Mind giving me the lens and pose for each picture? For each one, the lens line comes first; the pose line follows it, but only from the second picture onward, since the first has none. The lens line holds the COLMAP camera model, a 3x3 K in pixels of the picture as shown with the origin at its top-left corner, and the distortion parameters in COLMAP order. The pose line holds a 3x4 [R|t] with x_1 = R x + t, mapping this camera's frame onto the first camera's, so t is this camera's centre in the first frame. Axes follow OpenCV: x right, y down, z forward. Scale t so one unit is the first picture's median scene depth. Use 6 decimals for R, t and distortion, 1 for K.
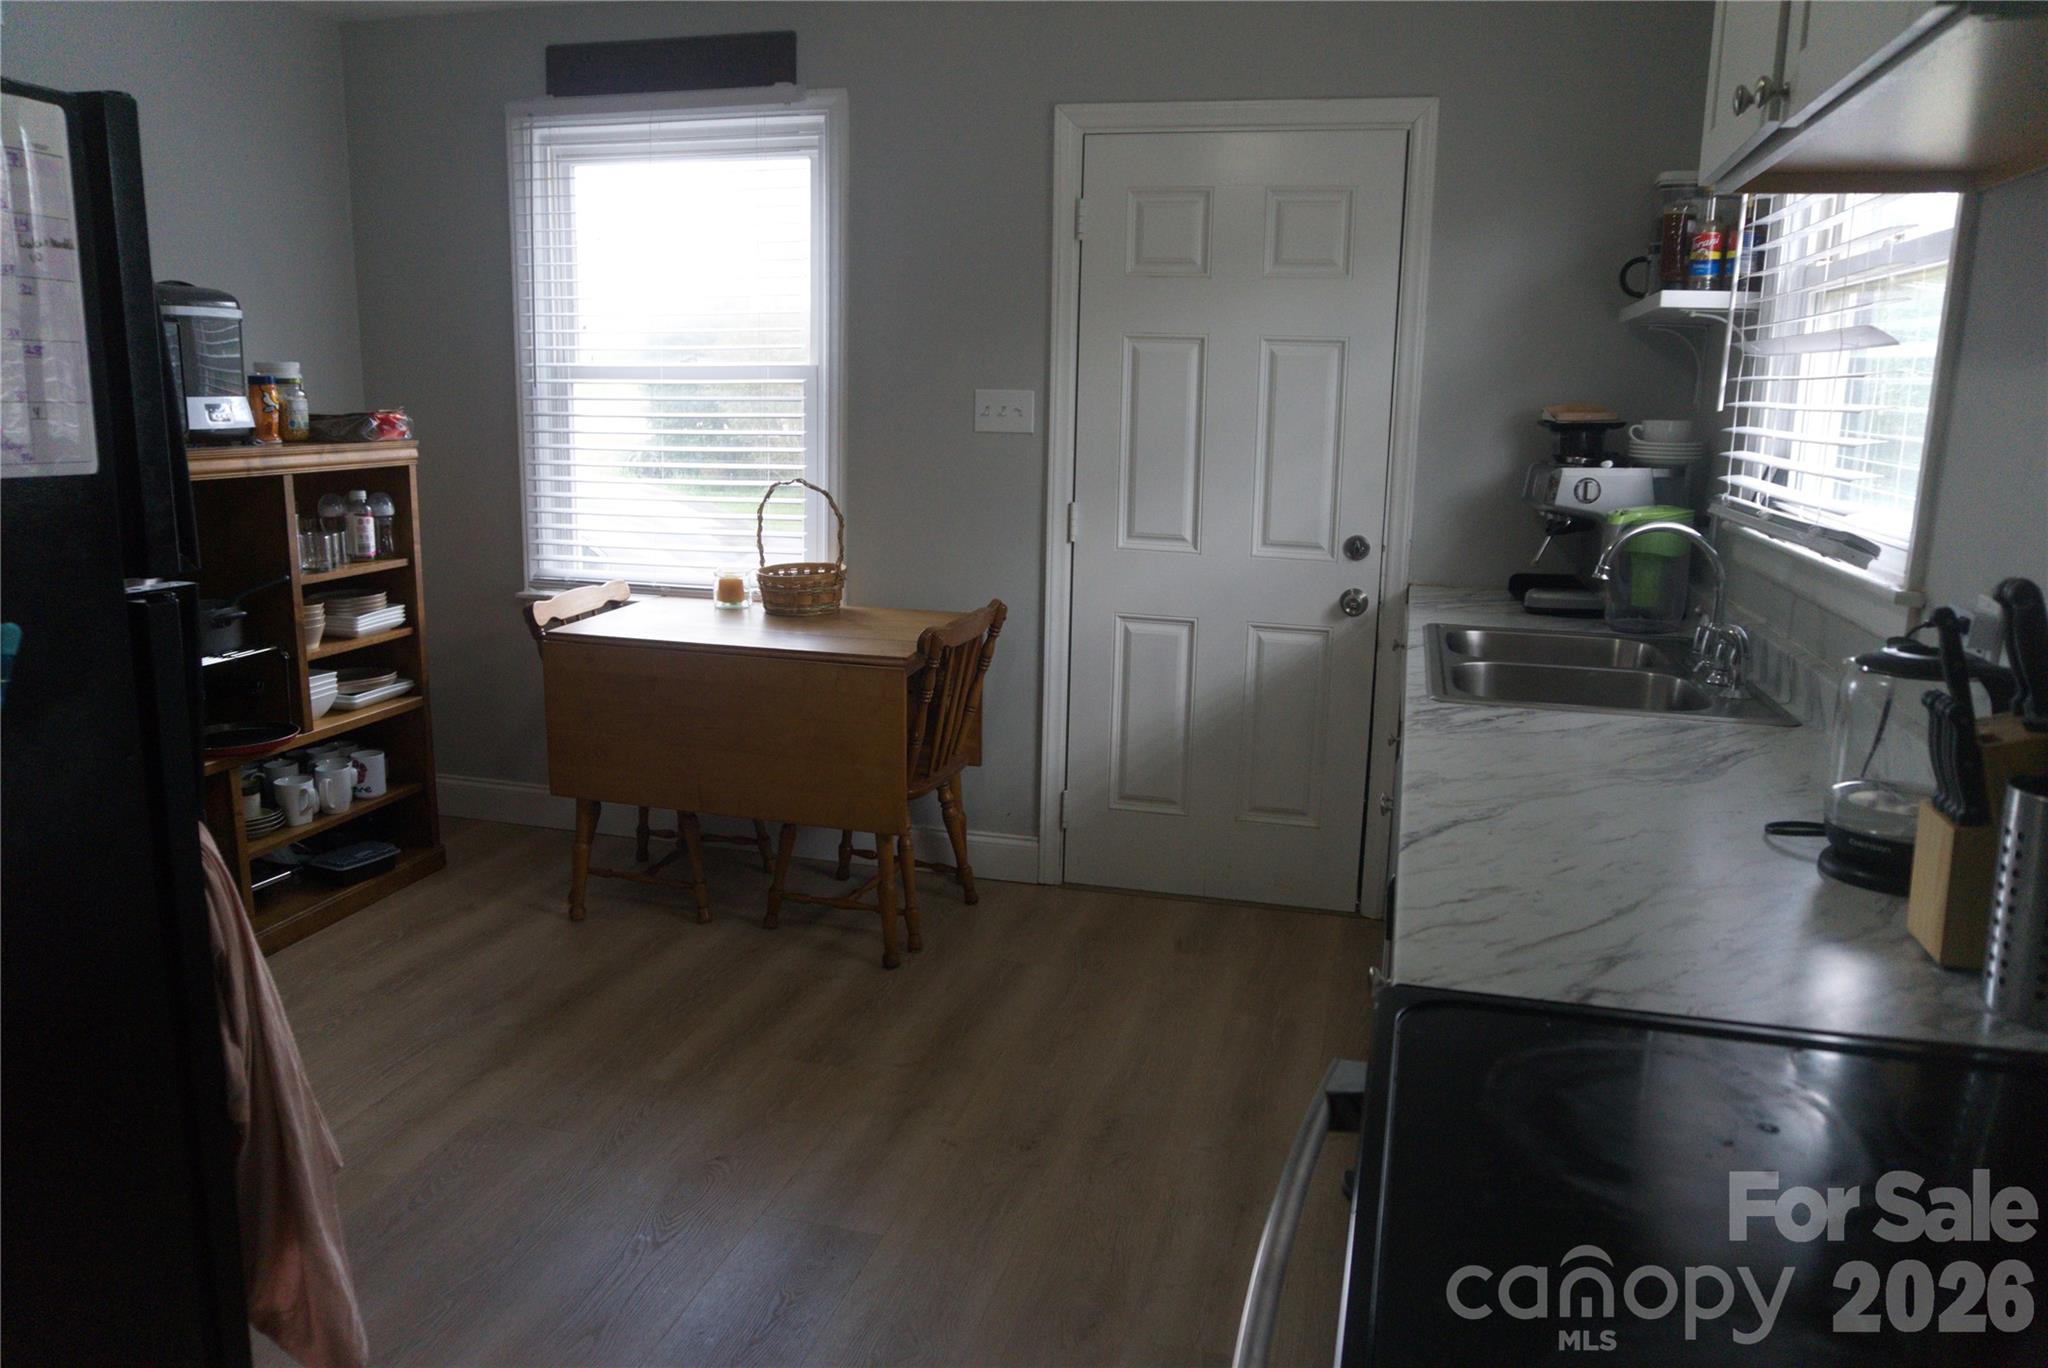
lens RADIAL K [[1442.2, 0, 1024.0], [0, 1442.2, 684.0], [0, 0, 1]] dist [-0.139764, 0.154113]
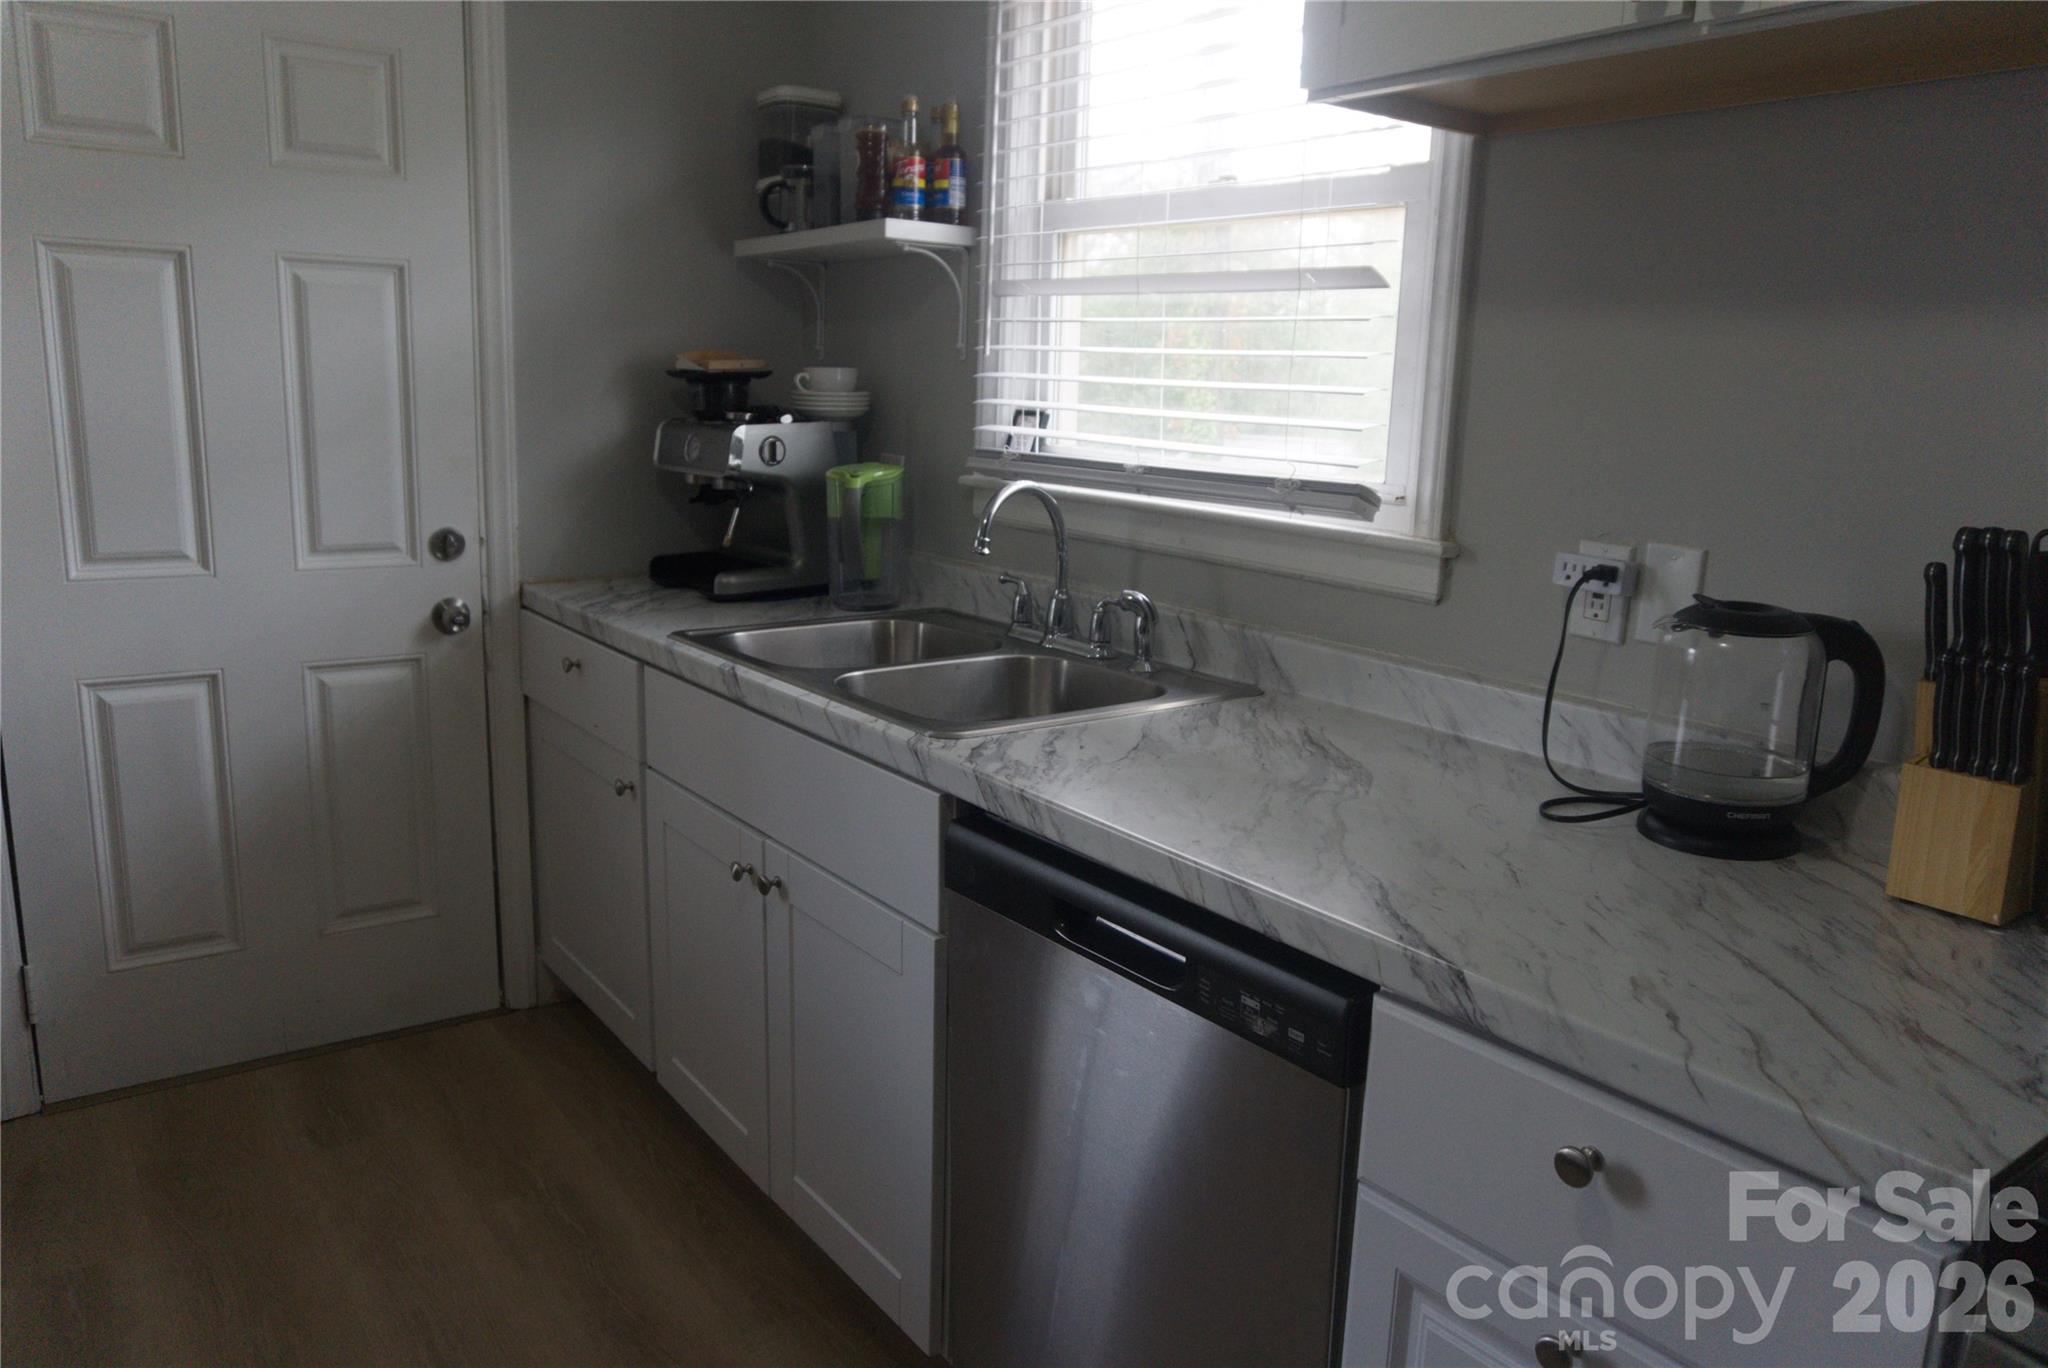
lens RADIAL K [[1442.2, 0, 1024.0], [0, 1442.2, 684.0], [0, 0, 1]] dist [-0.139764, 0.154113]
pose [[0.619871, -0.161509, 0.767903, -0.172539], [0.138763, 0.985729, 0.095310, -0.053945], [-0.772337, 0.047477, 0.633436, 0.309832]]
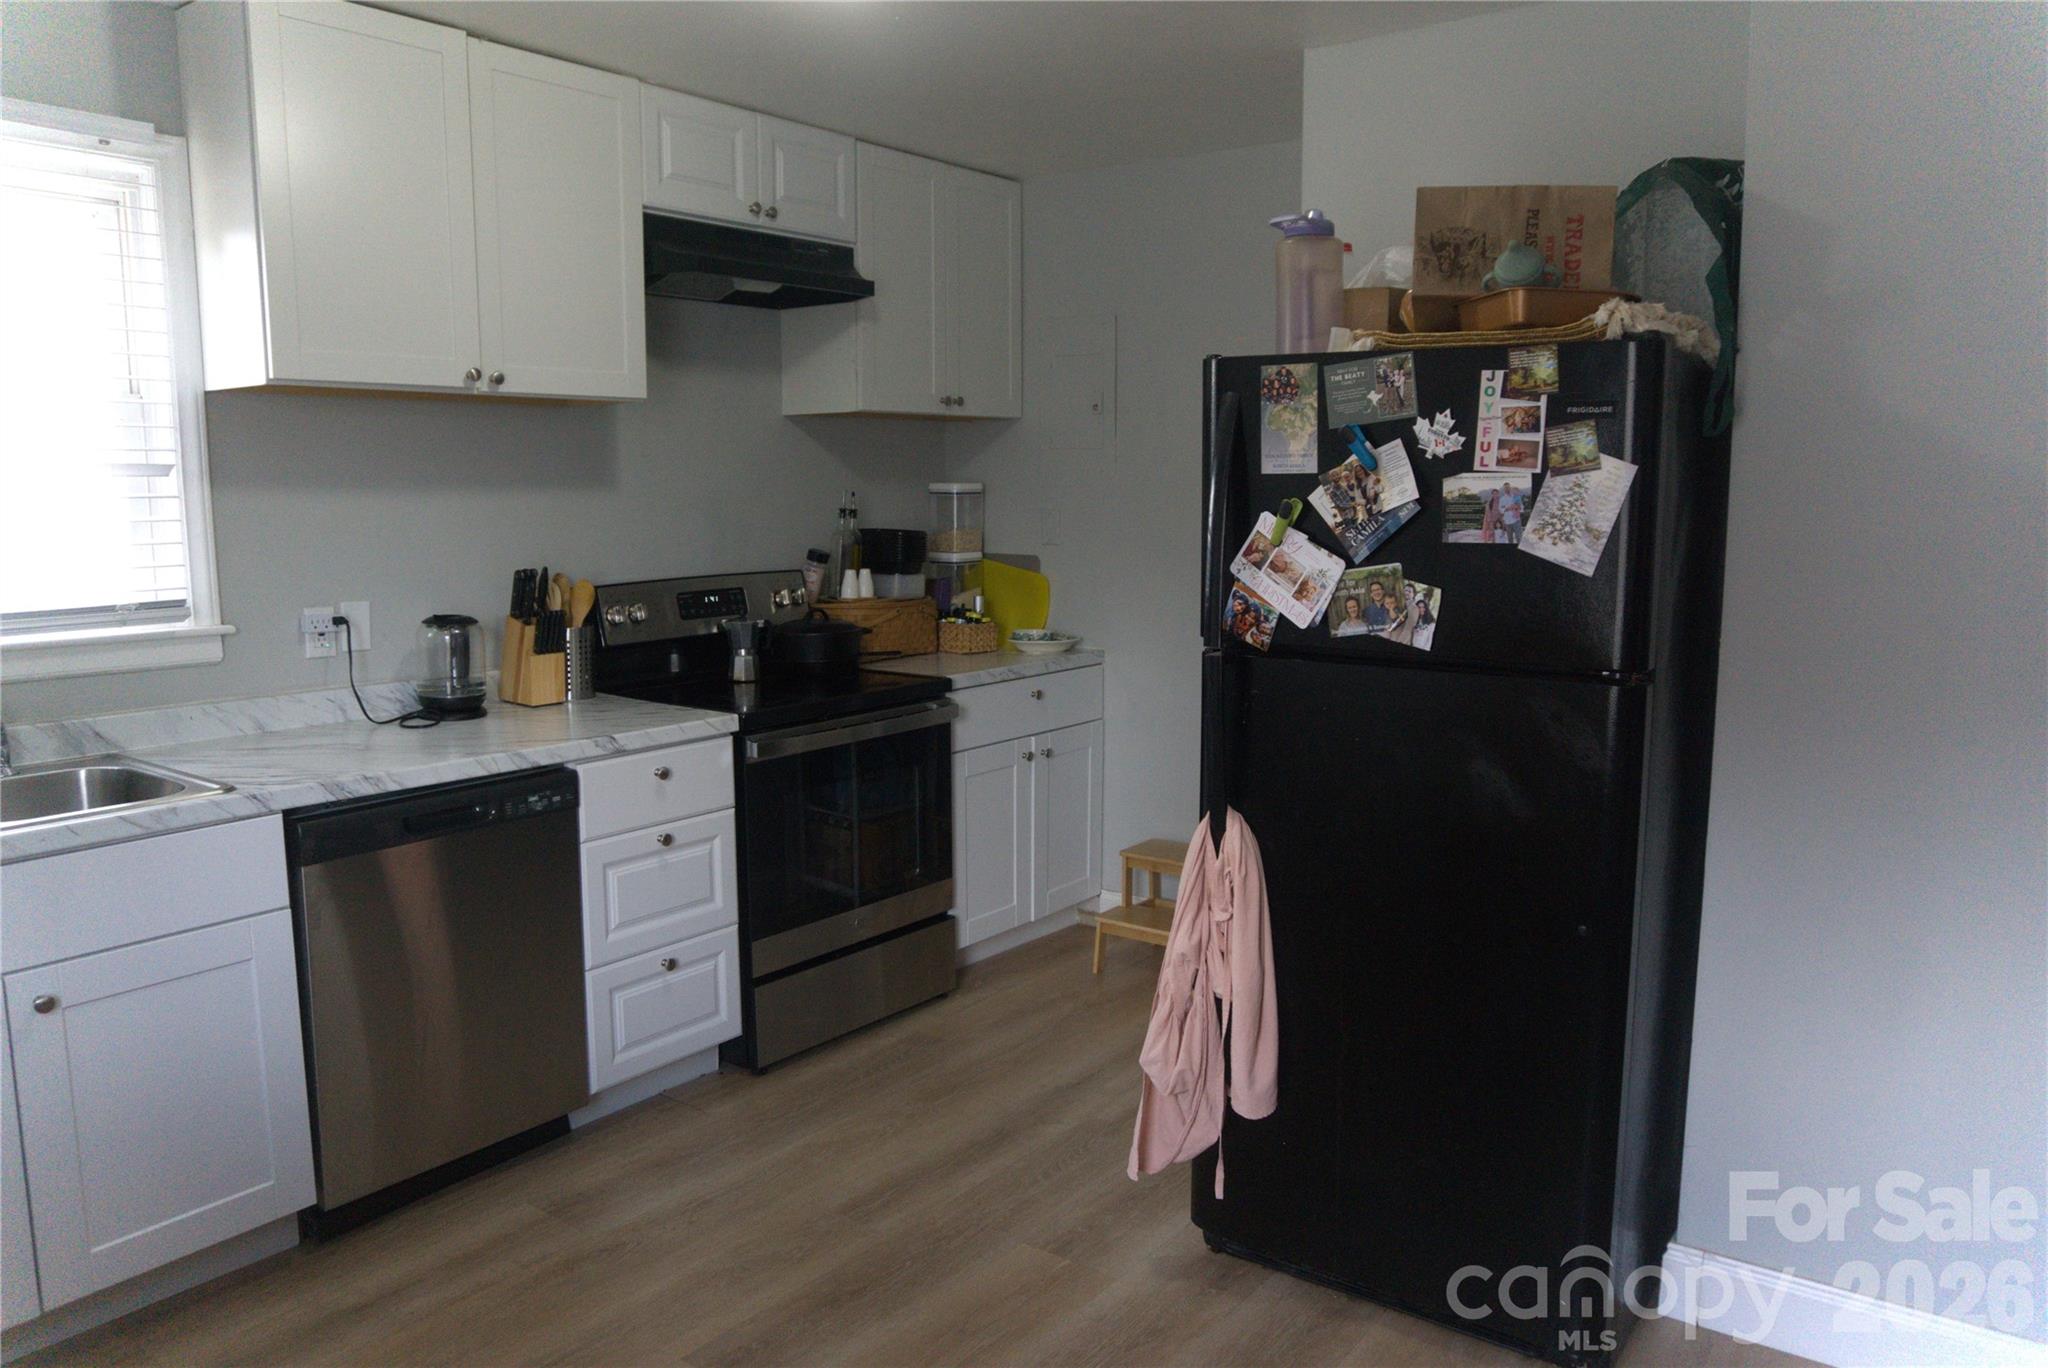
lens RADIAL K [[1442.2, 0, 1024.0], [0, 1442.2, 684.0], [0, 0, 1]] dist [-0.139764, 0.154113]
pose [[-0.929394, -0.070496, 0.362294, -0.441659], [0.055684, 0.943573, 0.326448, -0.252944], [-0.364865, 0.323573, -0.873026, 1.097477]]
